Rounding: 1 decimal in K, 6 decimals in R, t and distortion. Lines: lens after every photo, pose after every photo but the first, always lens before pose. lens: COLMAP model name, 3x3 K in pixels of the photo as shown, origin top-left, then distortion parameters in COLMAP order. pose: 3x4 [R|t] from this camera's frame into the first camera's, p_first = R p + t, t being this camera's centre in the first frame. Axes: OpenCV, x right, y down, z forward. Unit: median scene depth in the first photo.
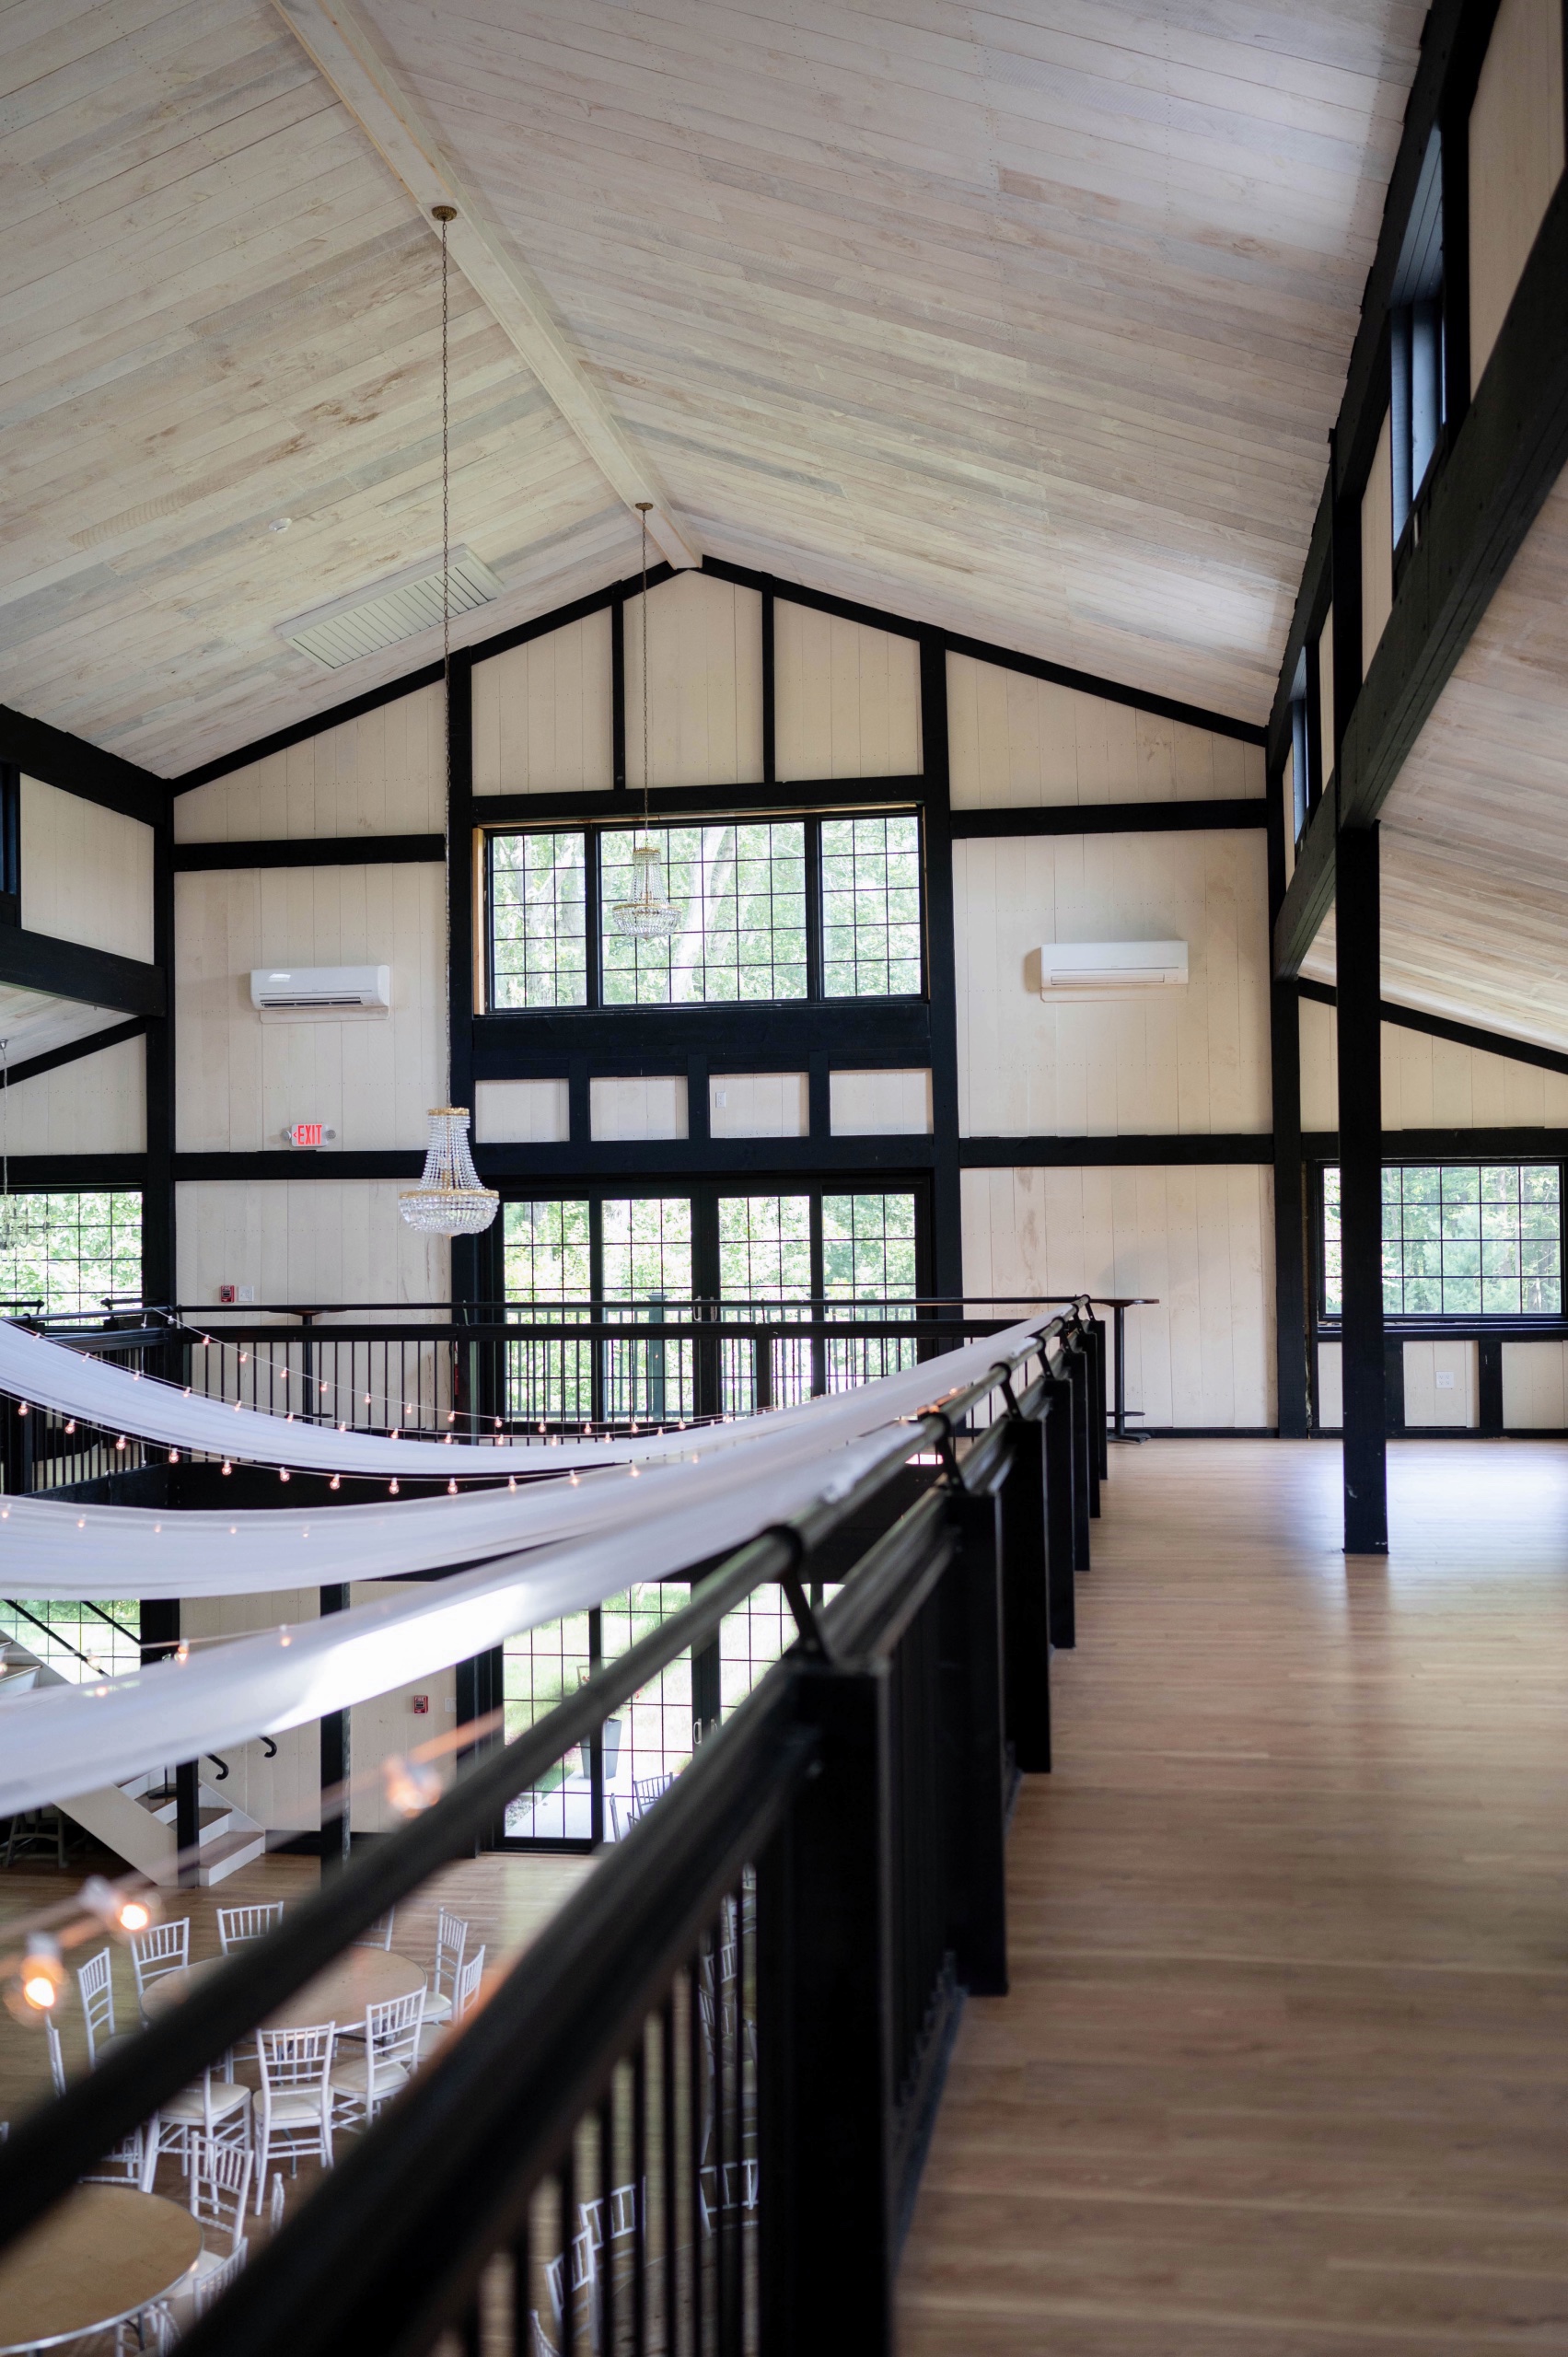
lens RADIAL K [[2242.8, 0, 784.0], [0, 2242.8, 1178.5], [0, 0, 1]] dist [0.000166, -0.000181]
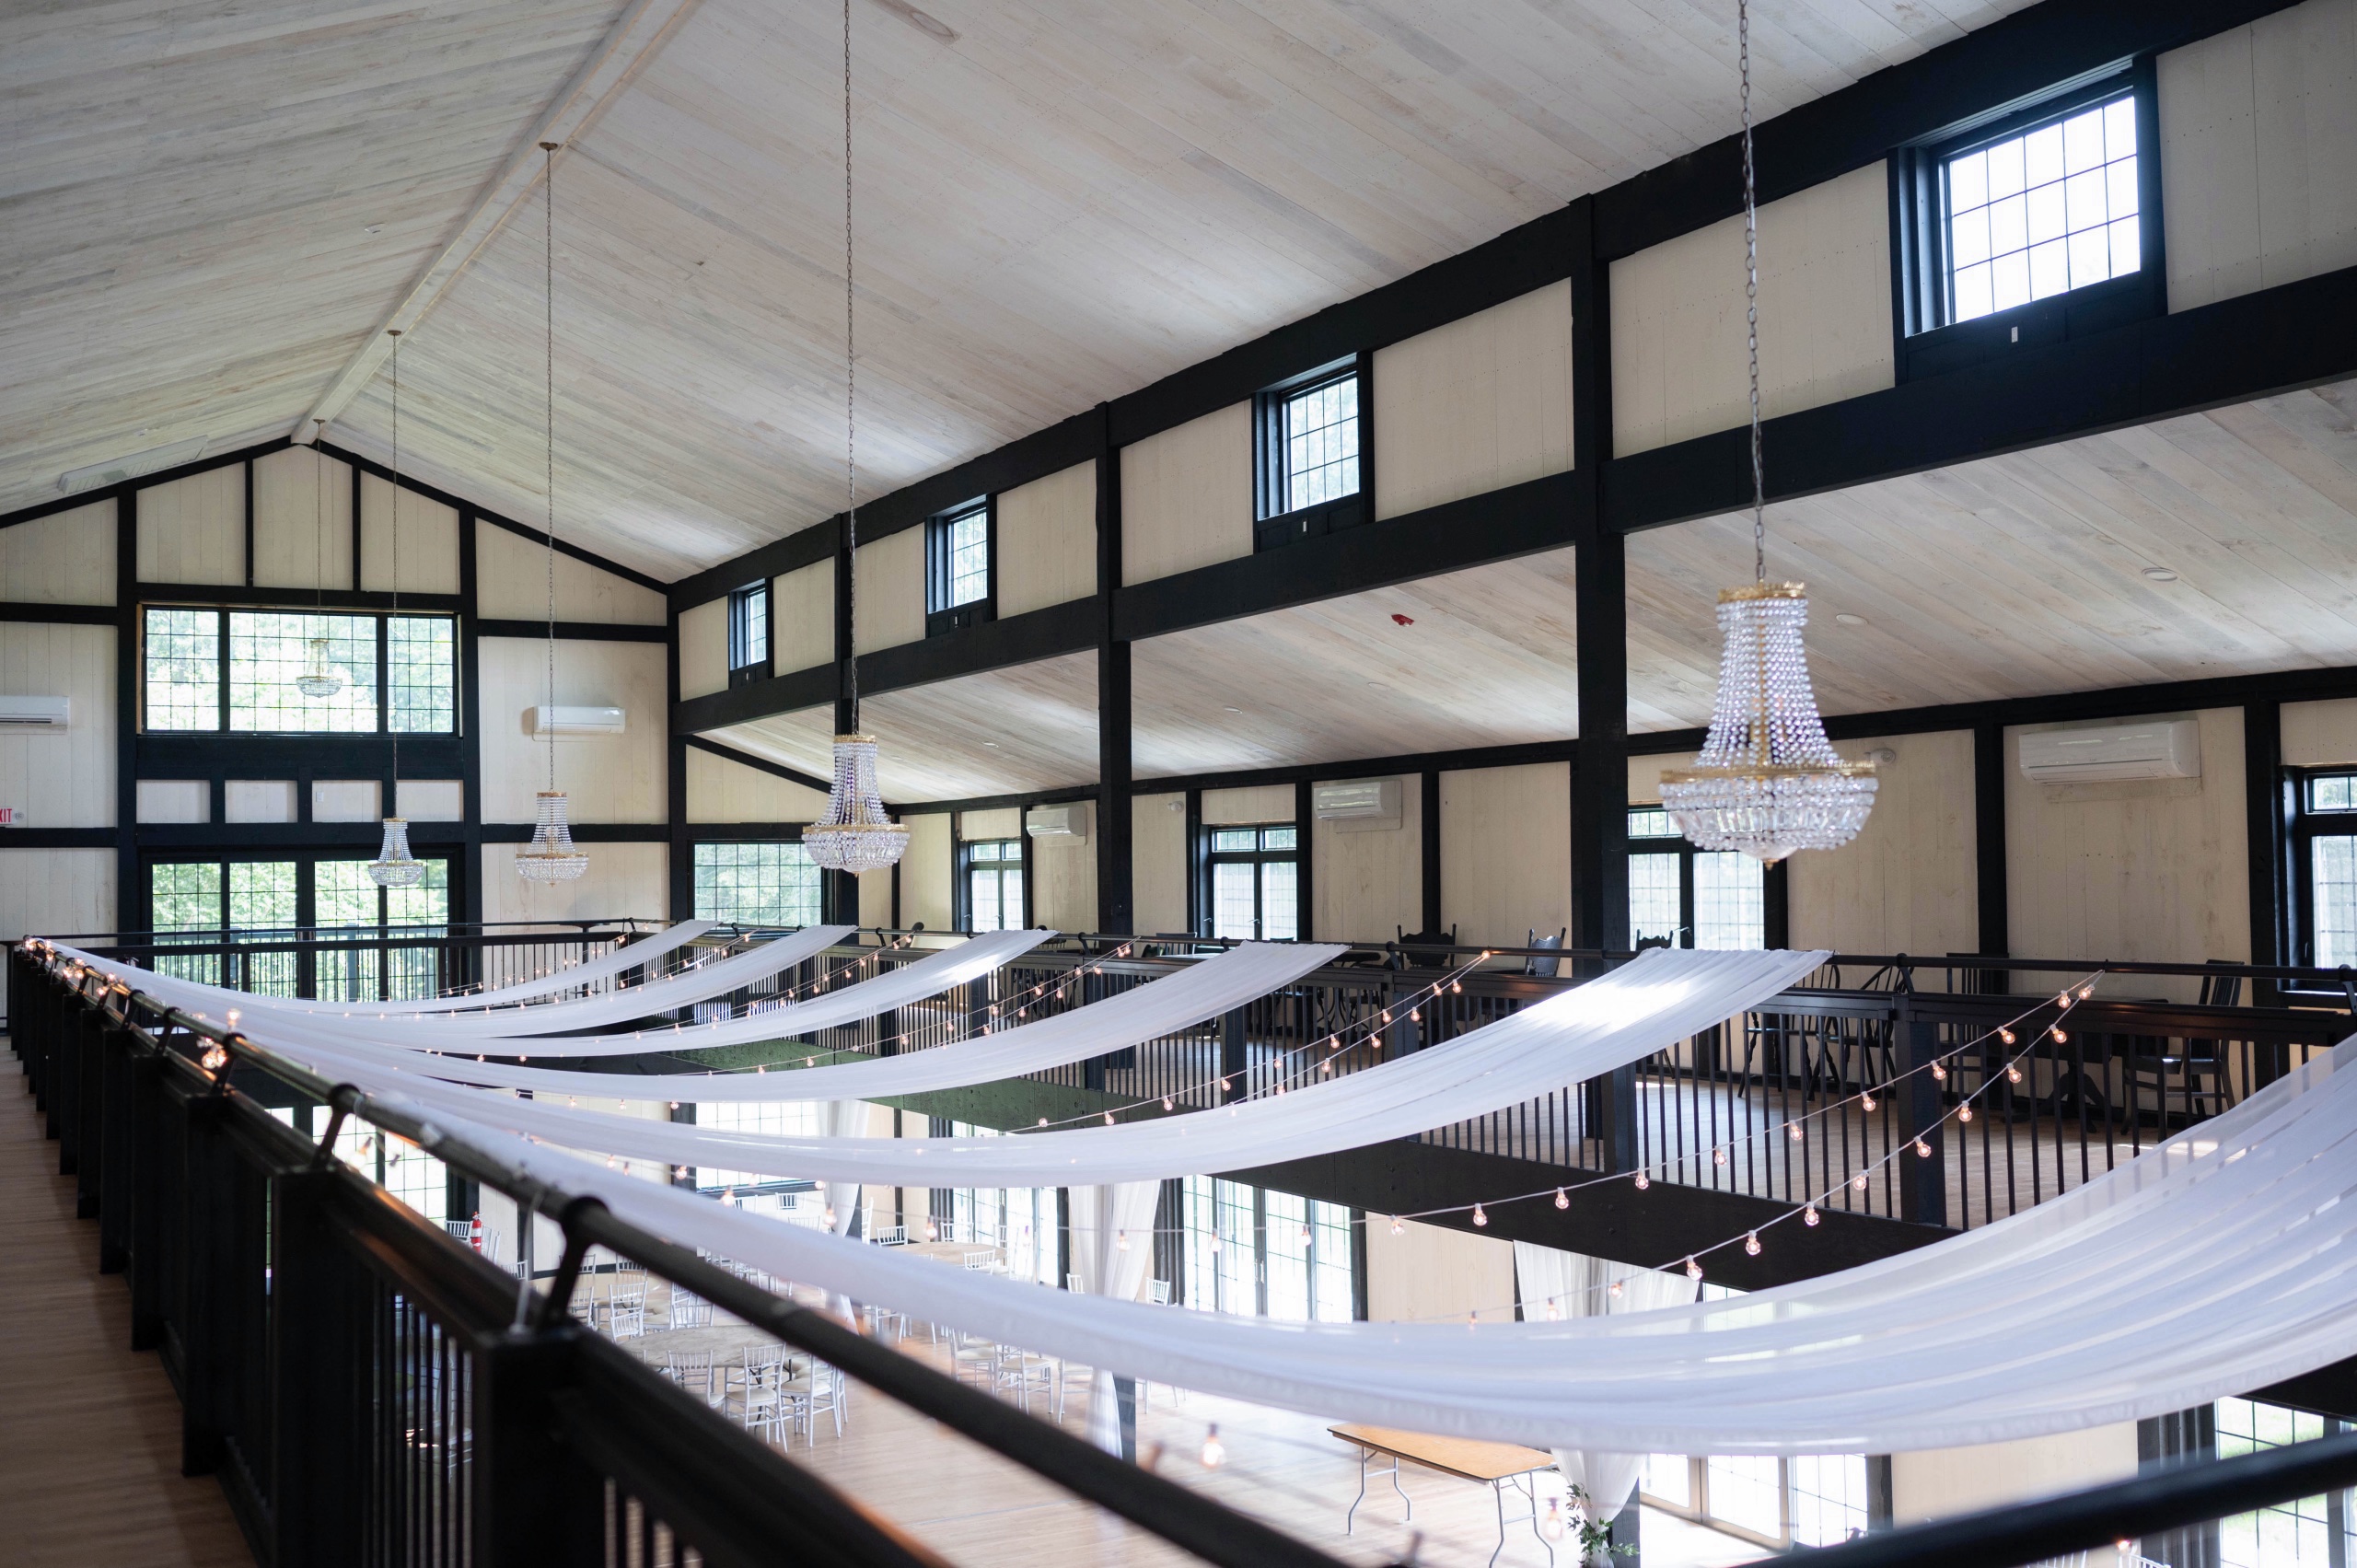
lens RADIAL K [[2242.8, 0, 1155.6], [0, 2242.8, 757.6], [0, 0, 1]] dist [0.000166, -0.000181]
pose [[0.795372, 0.028823, 0.605436, -0.497430], [-0.010585, 0.999377, -0.033671, -0.016671], [-0.606029, 0.020373, 0.795181, -0.548759]]
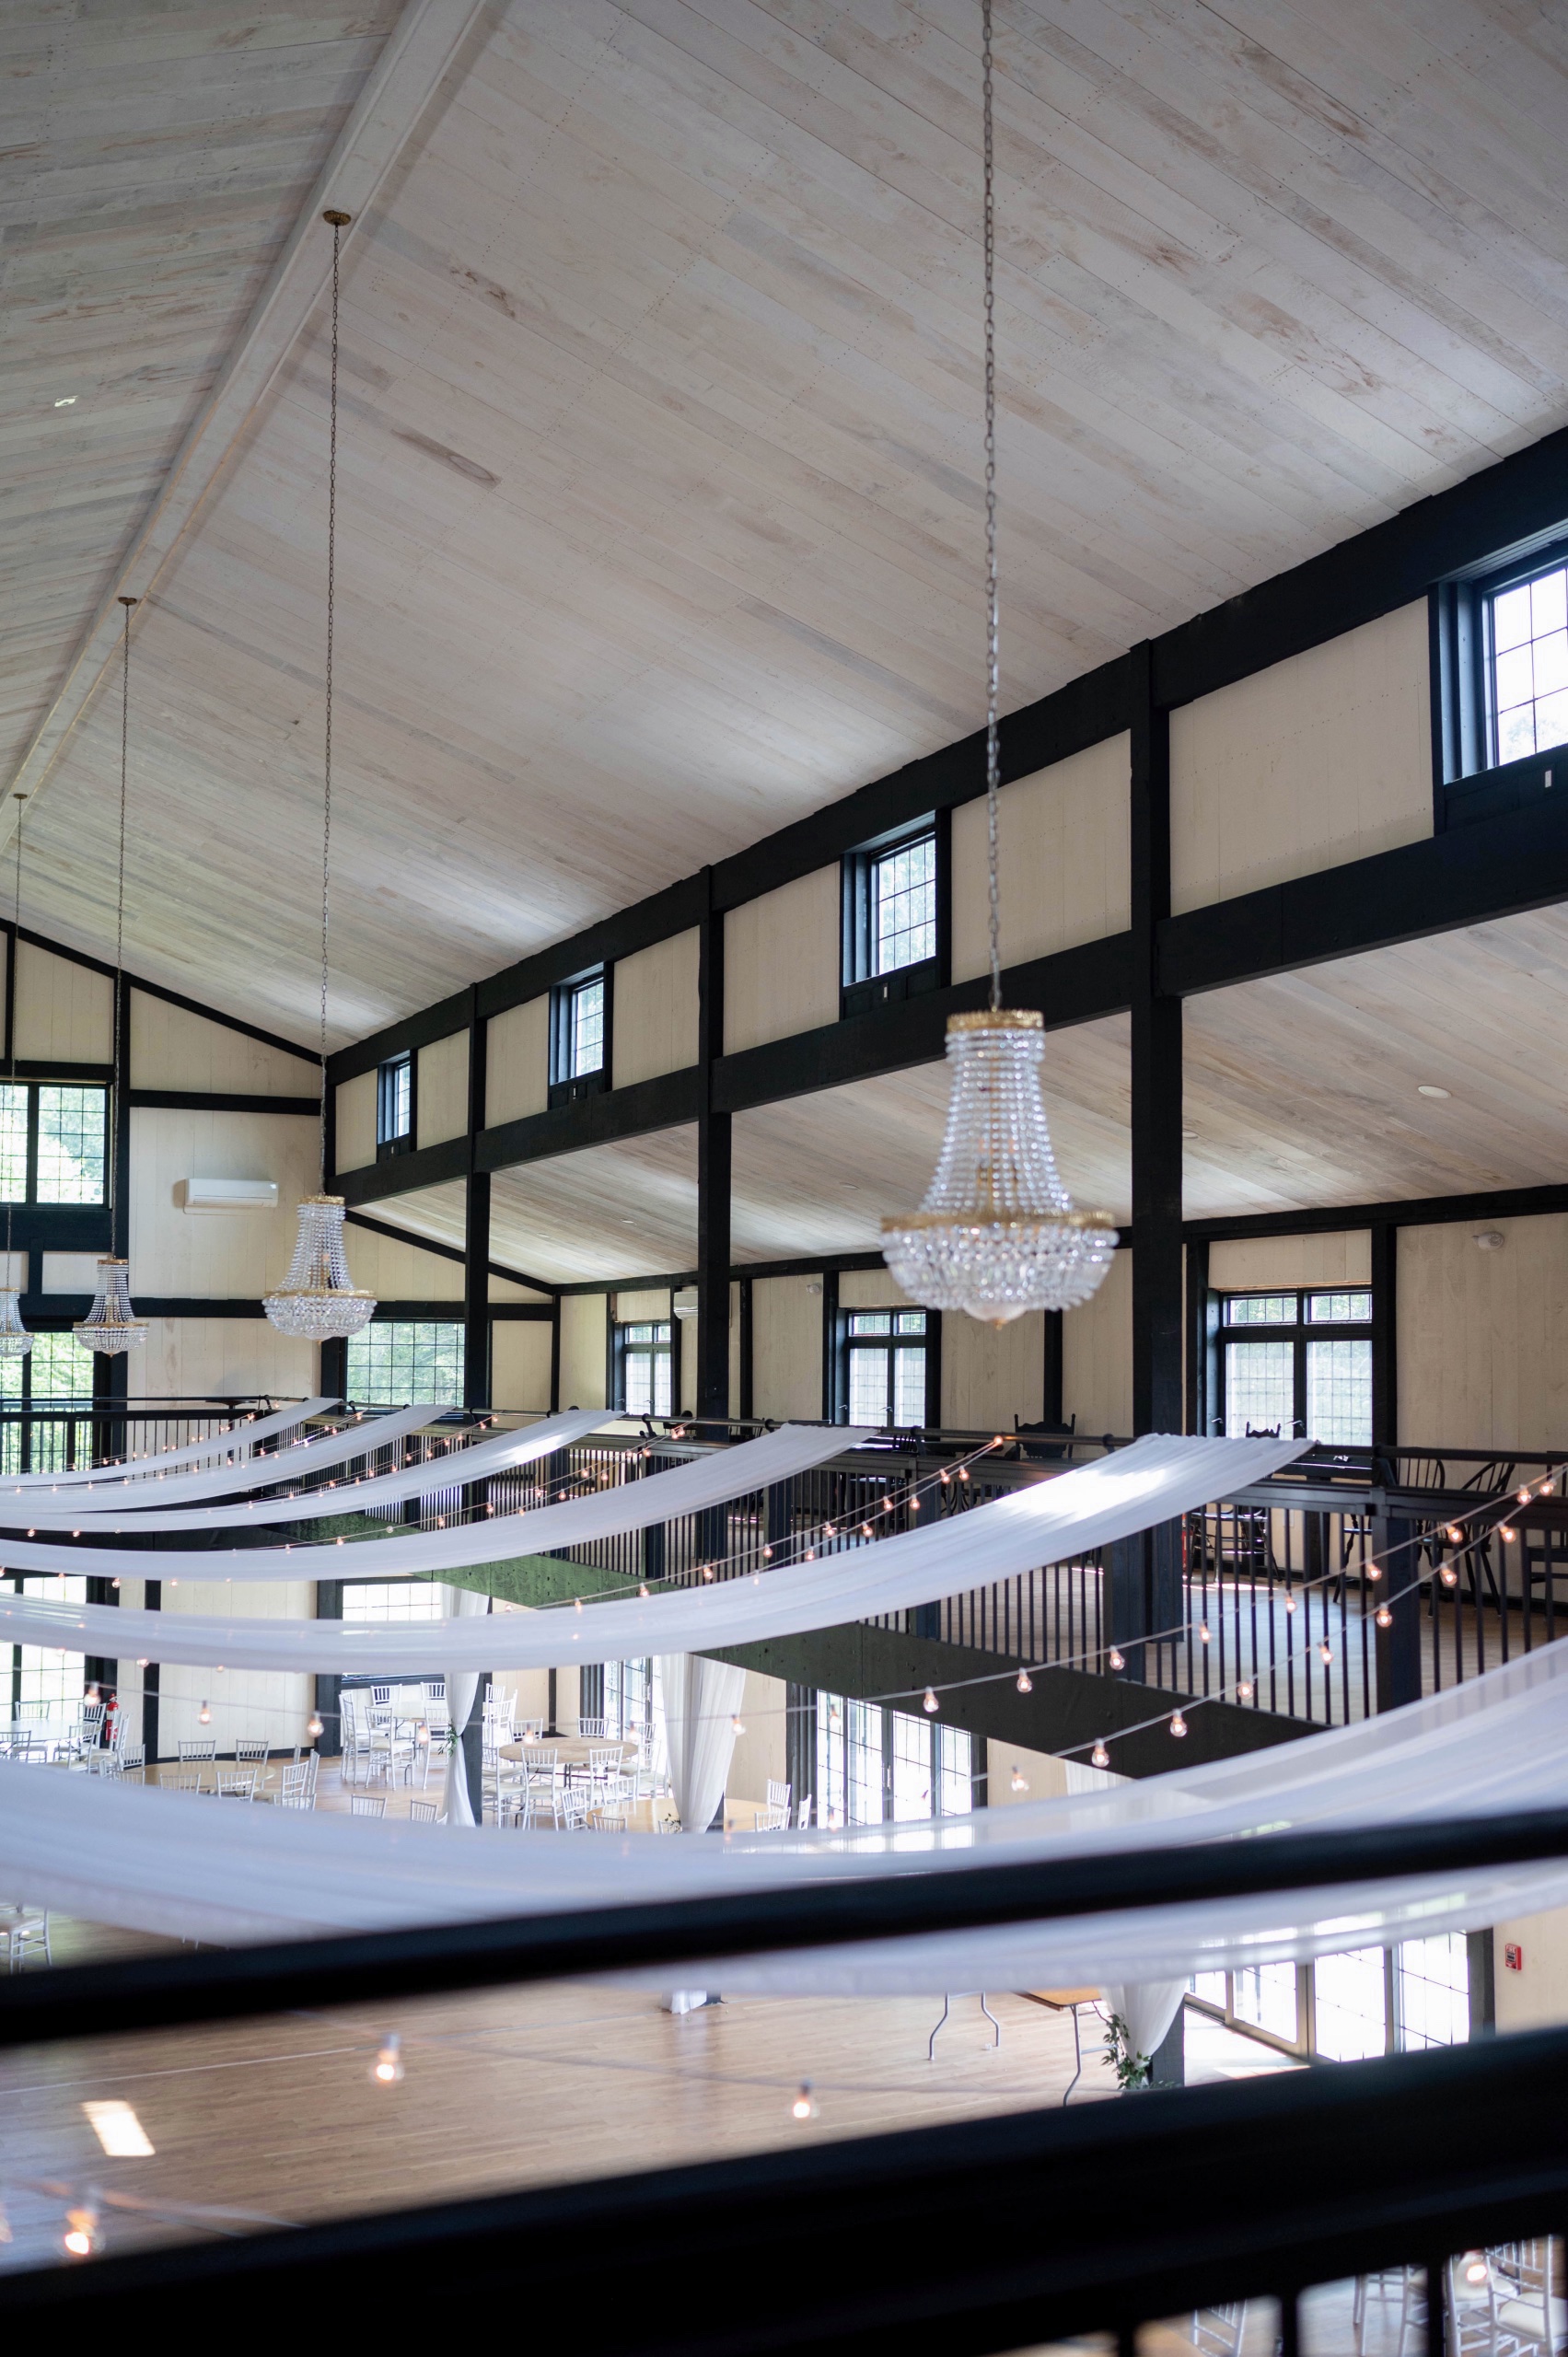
lens RADIAL K [[2282.7, 0, 784.0], [0, 2282.7, 1178.5], [0, 0, 1]] dist [0.002105, -0.001555]
pose [[0.829947, 0.057368, 0.554884, -0.424198], [-0.026912, 0.997657, -0.062893, -0.012871], [-0.557193, 0.037265, 0.829547, -0.572838]]
